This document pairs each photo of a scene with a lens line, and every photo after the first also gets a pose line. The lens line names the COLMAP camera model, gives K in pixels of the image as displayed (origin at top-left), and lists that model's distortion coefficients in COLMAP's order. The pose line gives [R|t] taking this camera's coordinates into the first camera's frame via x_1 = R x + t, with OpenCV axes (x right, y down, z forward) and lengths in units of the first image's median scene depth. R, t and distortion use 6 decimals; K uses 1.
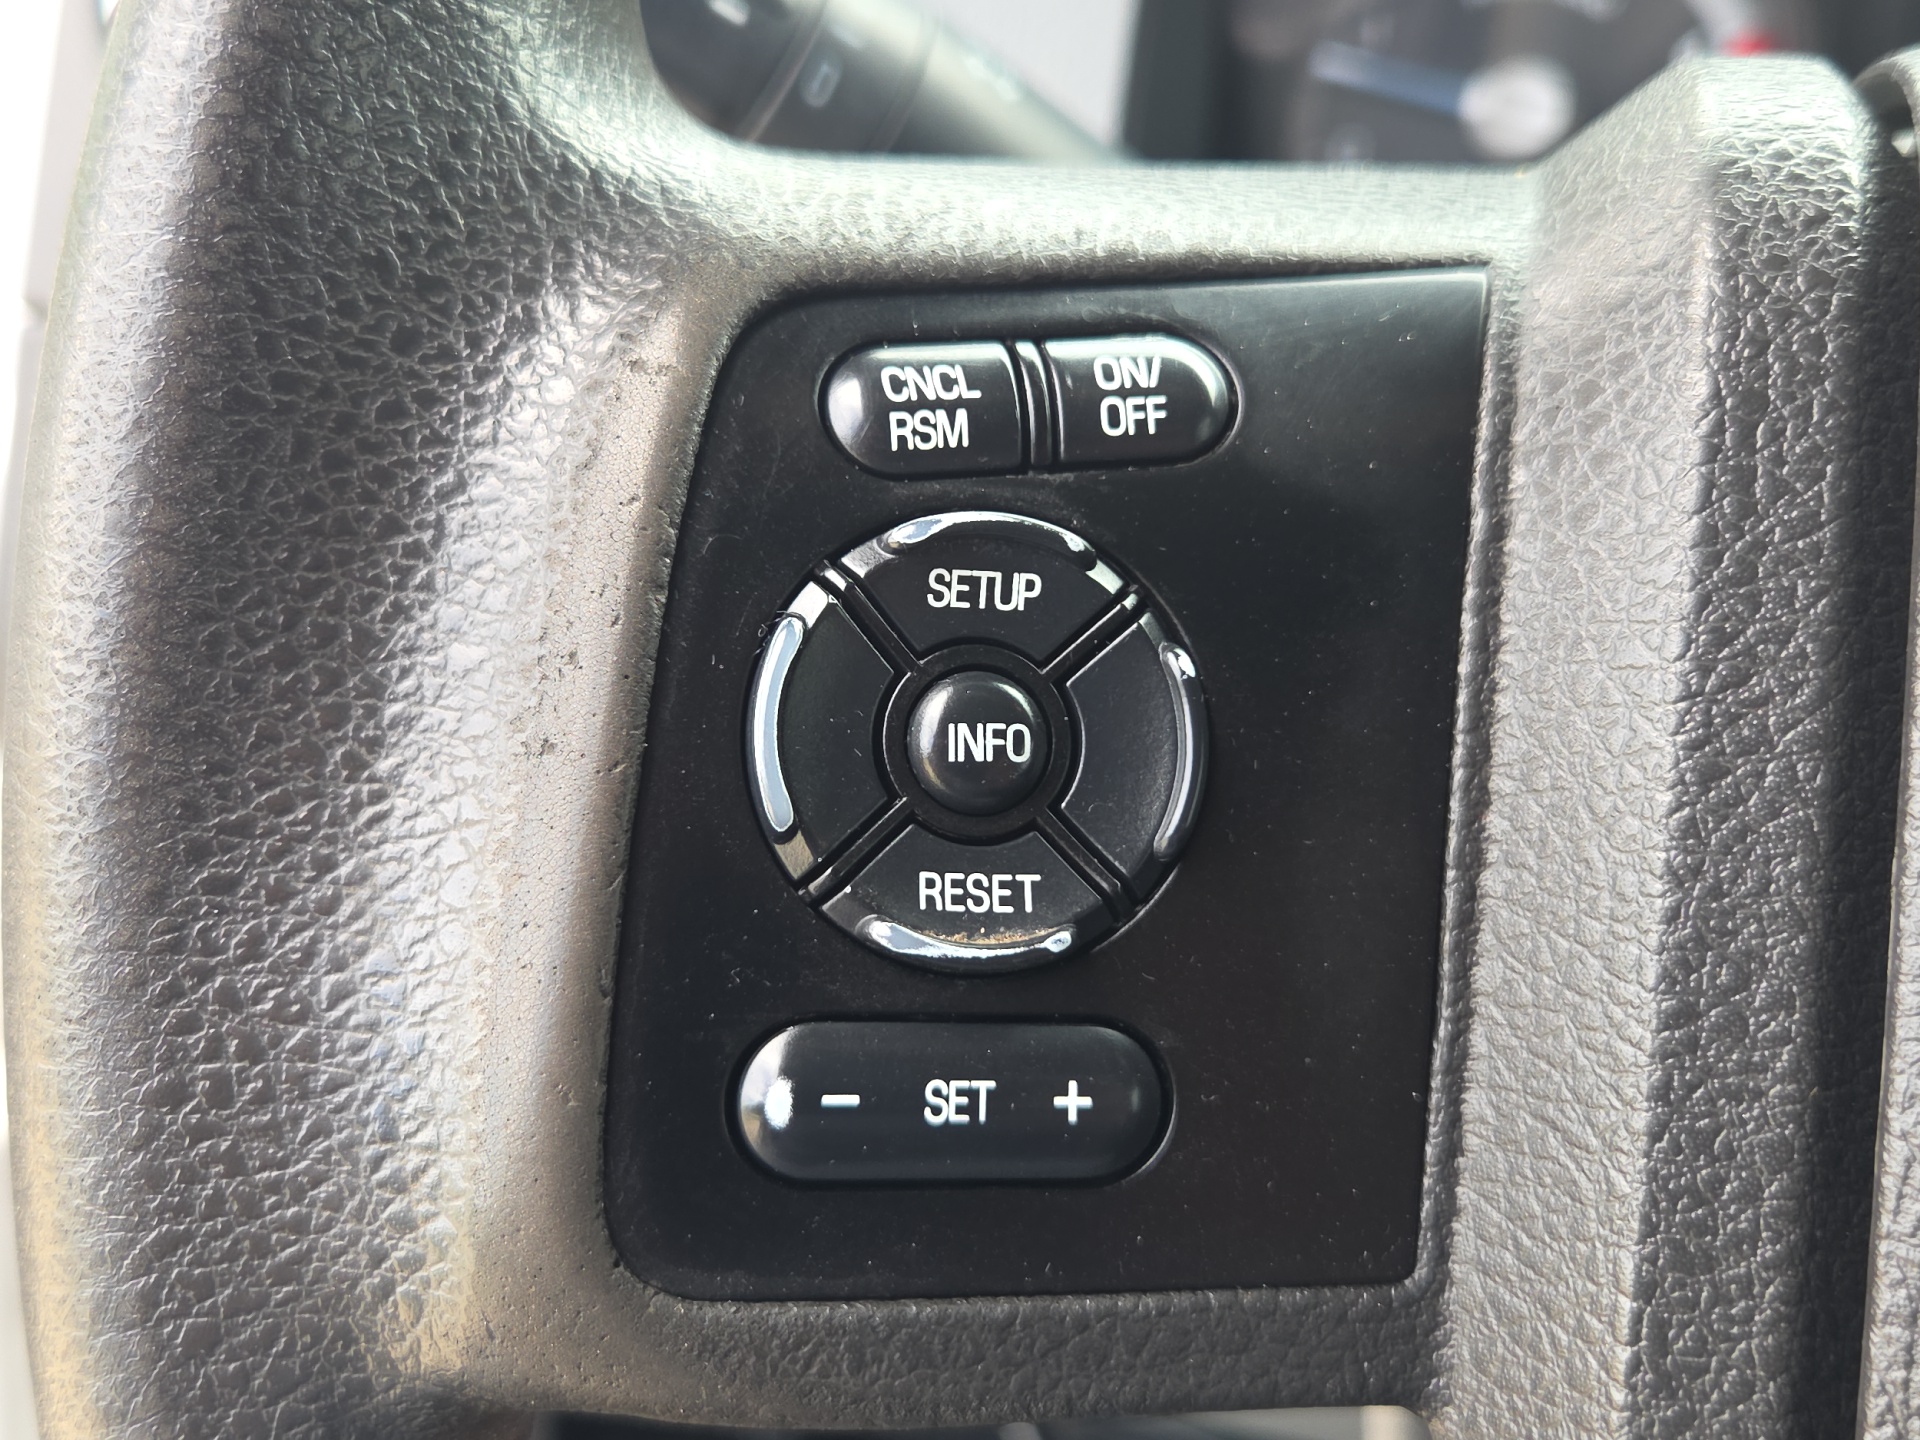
lens RADIAL K [[2161.1, 0, 961.5], [0, 2161.1, 718.2], [0, 0, 1]] dist [0.007853, 0.000000]
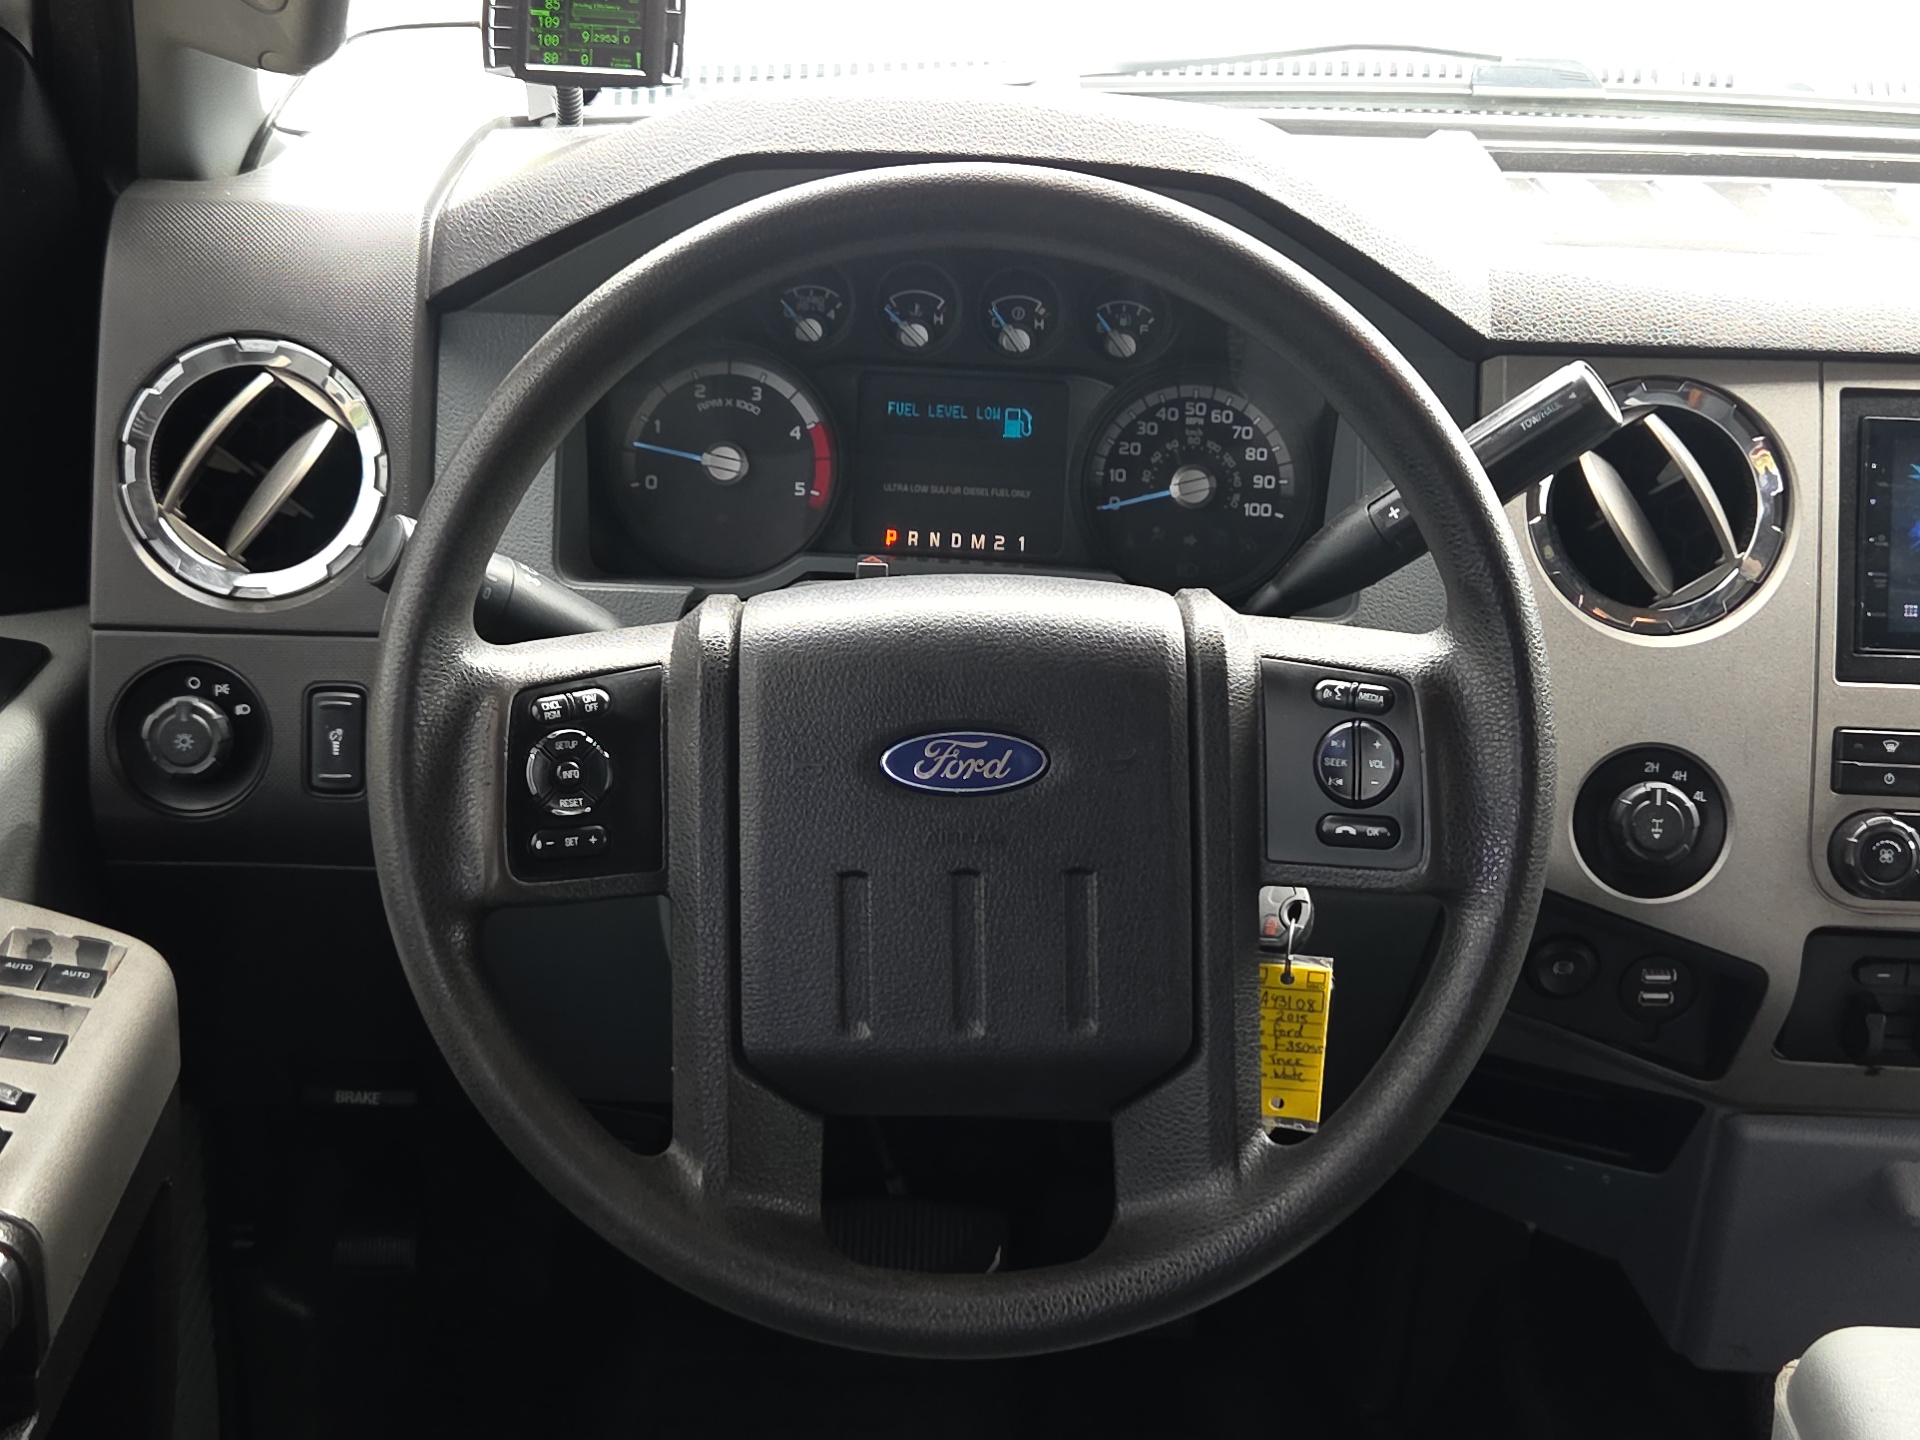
lens RADIAL K [[2698.4, 0, 967.6], [0, 2698.4, 713.9], [0, 0, 1]] dist [0.083722, 0.000000]
pose [[0.970140, -0.097451, 0.222108, -0.490242], [0.098875, 0.995089, 0.004727, -0.069143], [-0.221477, 0.017375, 0.975011, -5.557341]]
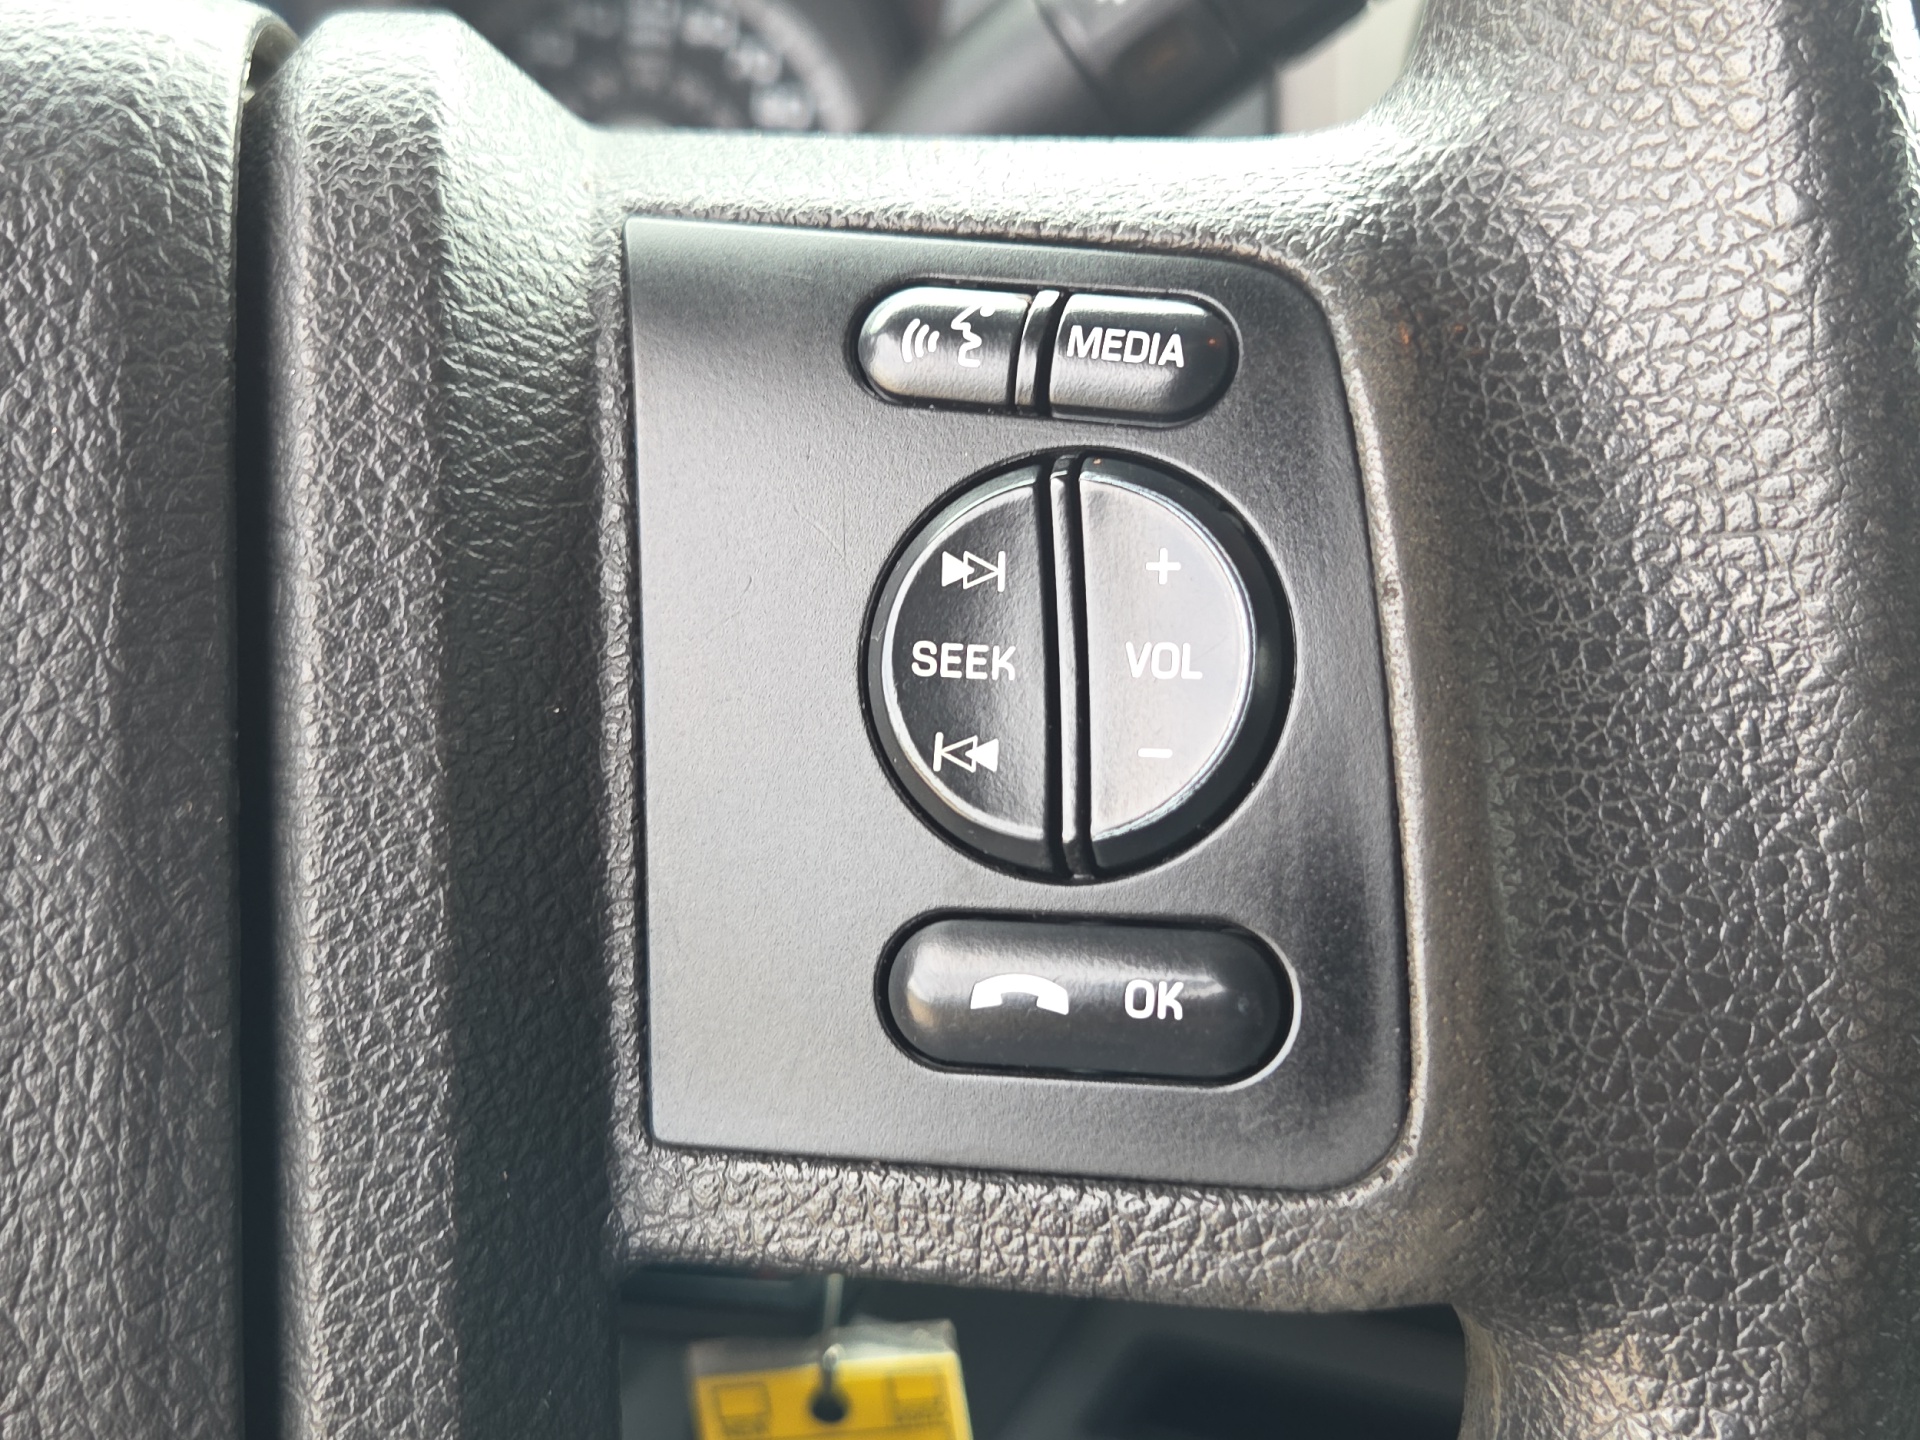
lens RADIAL K [[2161.1, 0, 954.1], [0, 2161.1, 710.5], [0, 0, 1]] dist [0.007853, 0.000000]
pose [[0.929400, -0.104588, 0.353944, 1.431765], [0.118344, 0.992820, -0.017382, 0.209655], [-0.349585, 0.058042, 0.935105, -0.366884]]
